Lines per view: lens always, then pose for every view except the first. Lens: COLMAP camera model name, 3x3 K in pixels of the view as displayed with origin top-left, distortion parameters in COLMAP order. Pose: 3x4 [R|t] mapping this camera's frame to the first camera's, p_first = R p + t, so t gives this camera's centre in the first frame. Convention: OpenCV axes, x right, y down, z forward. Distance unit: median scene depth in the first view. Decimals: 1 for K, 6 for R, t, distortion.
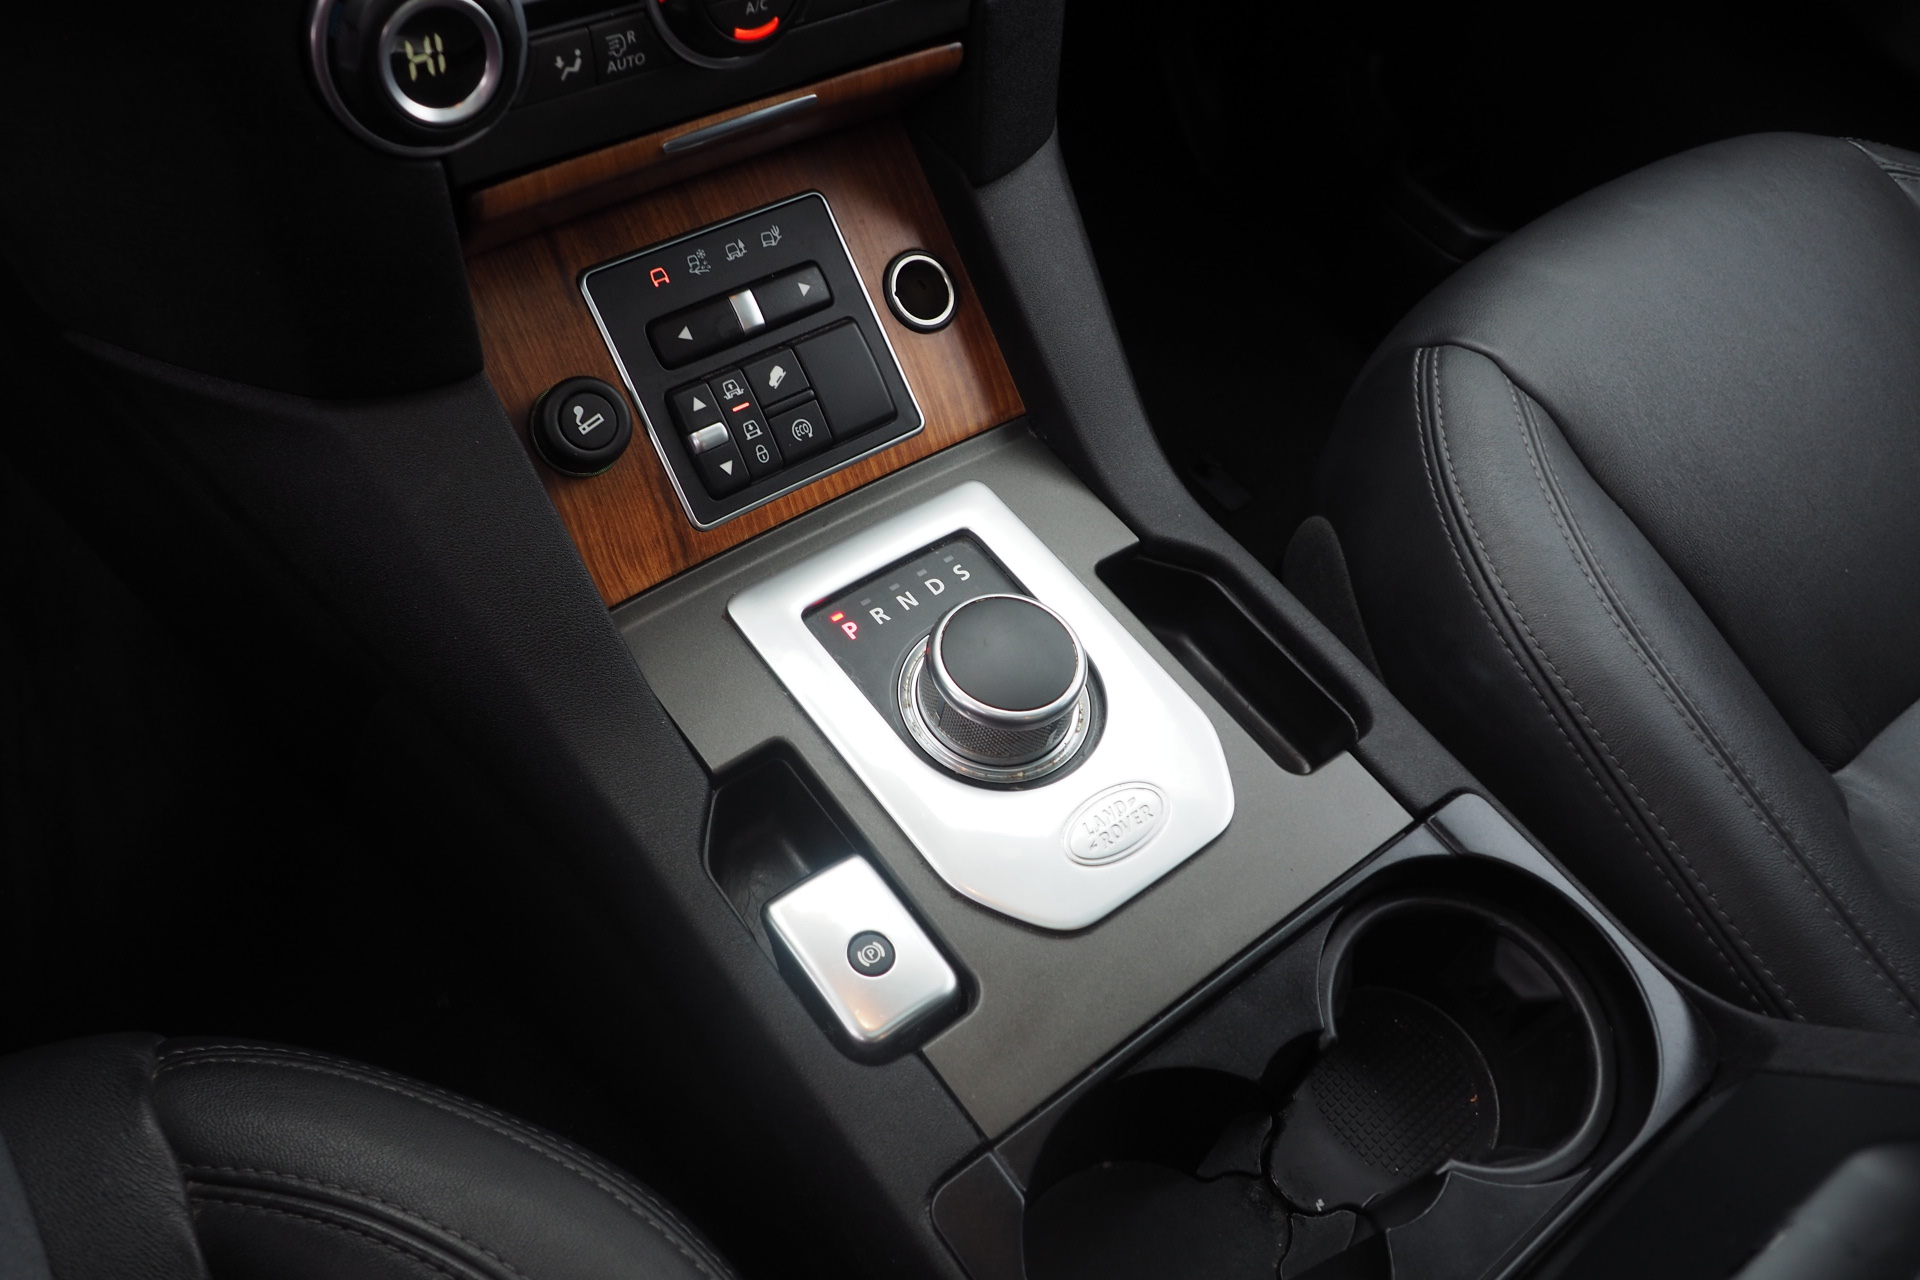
lens RADIAL K [[1494.3, 0, 960.0], [0, 1494.3, 640.0], [0, 0, 1]] dist [-0.017683, -0.005150]
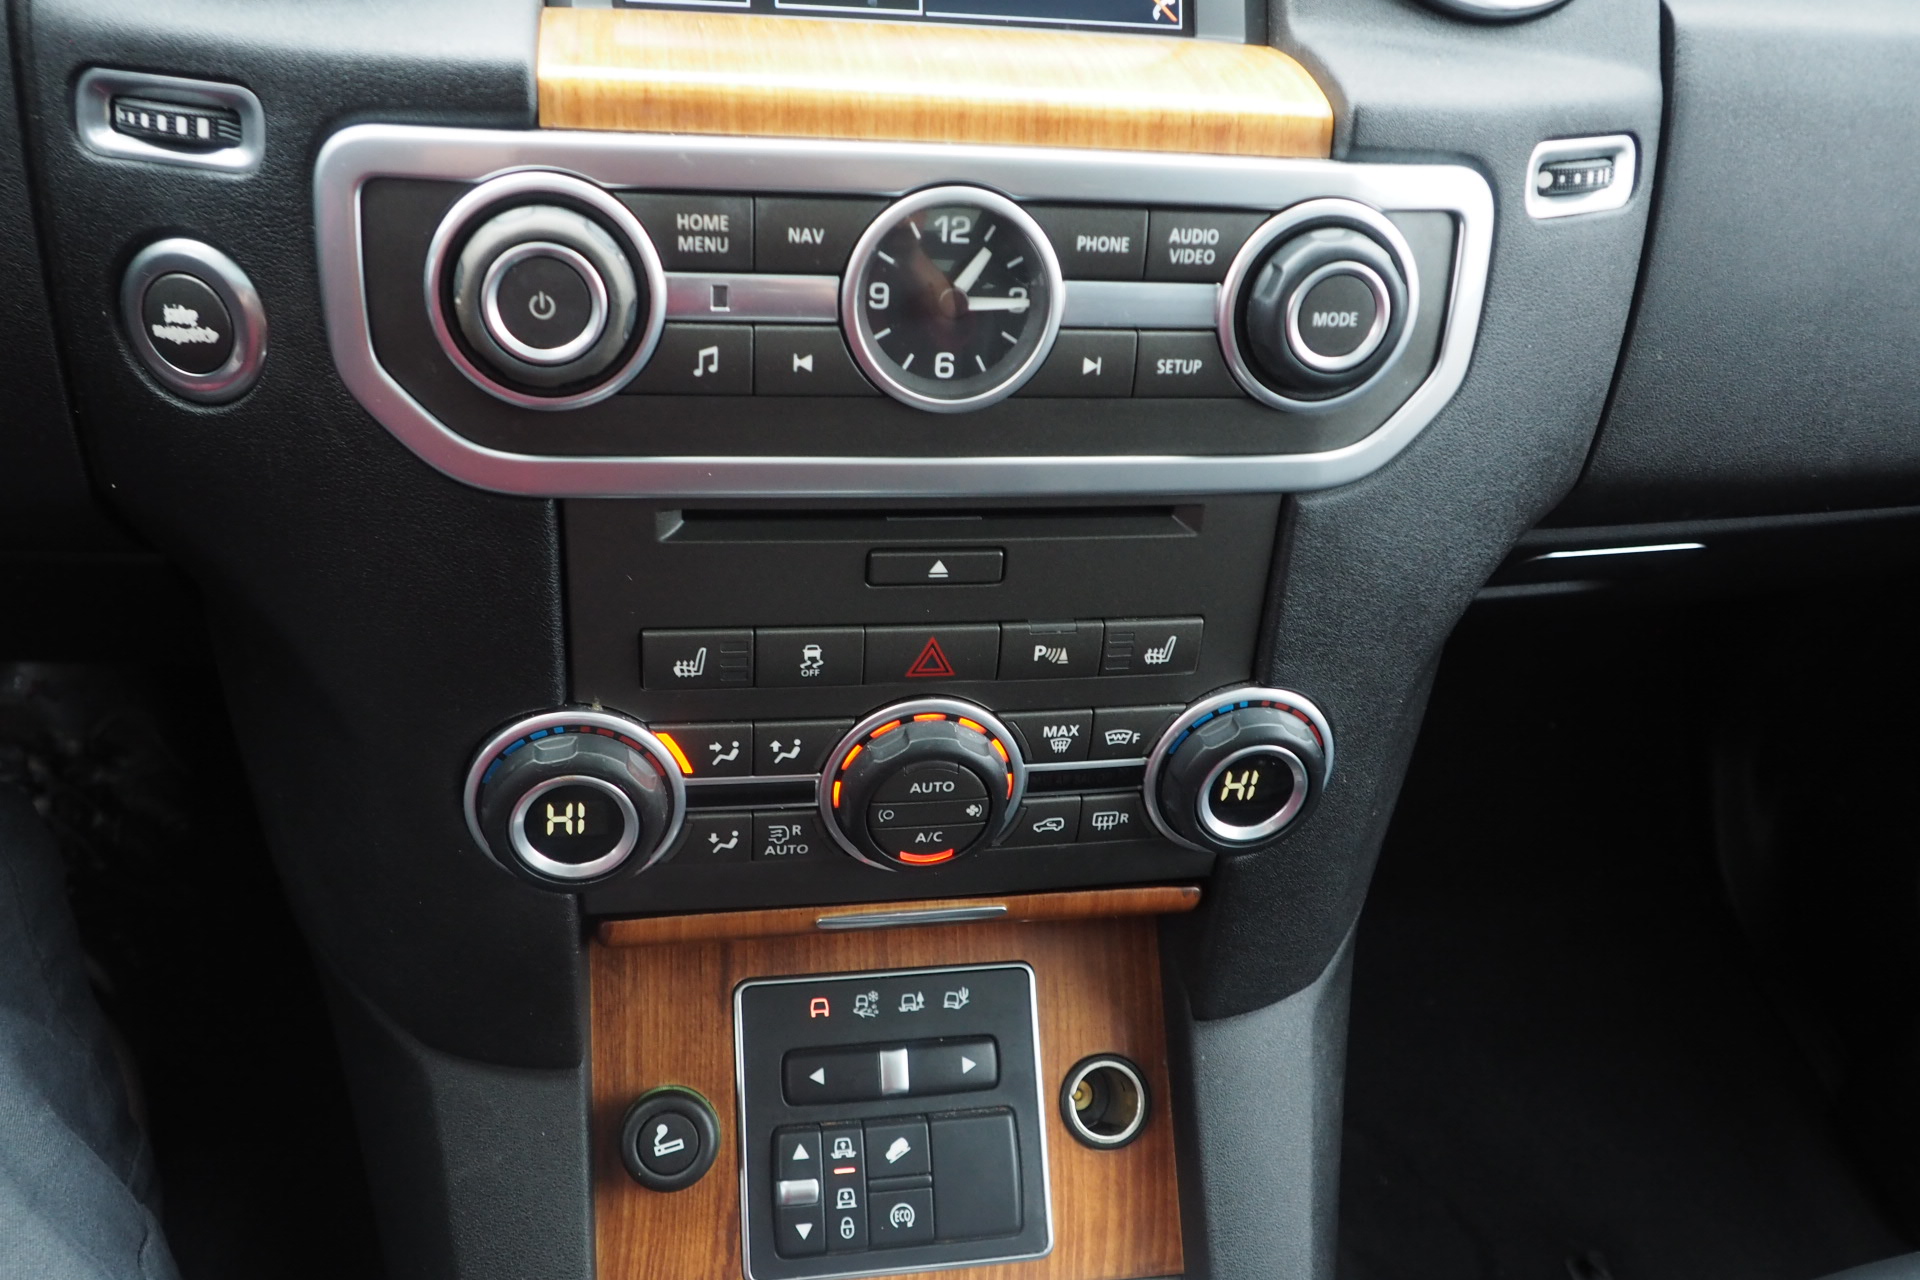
lens RADIAL K [[1529.1, 0, 960.0], [0, 1529.1, 640.0], [0, 0, 1]] dist [-0.019722, -0.000657]
pose [[0.874951, 0.284950, -0.391490, 0.193714], [-0.377766, 0.907483, -0.183759, -0.310138], [0.302909, 0.308672, 0.901648, 0.068048]]
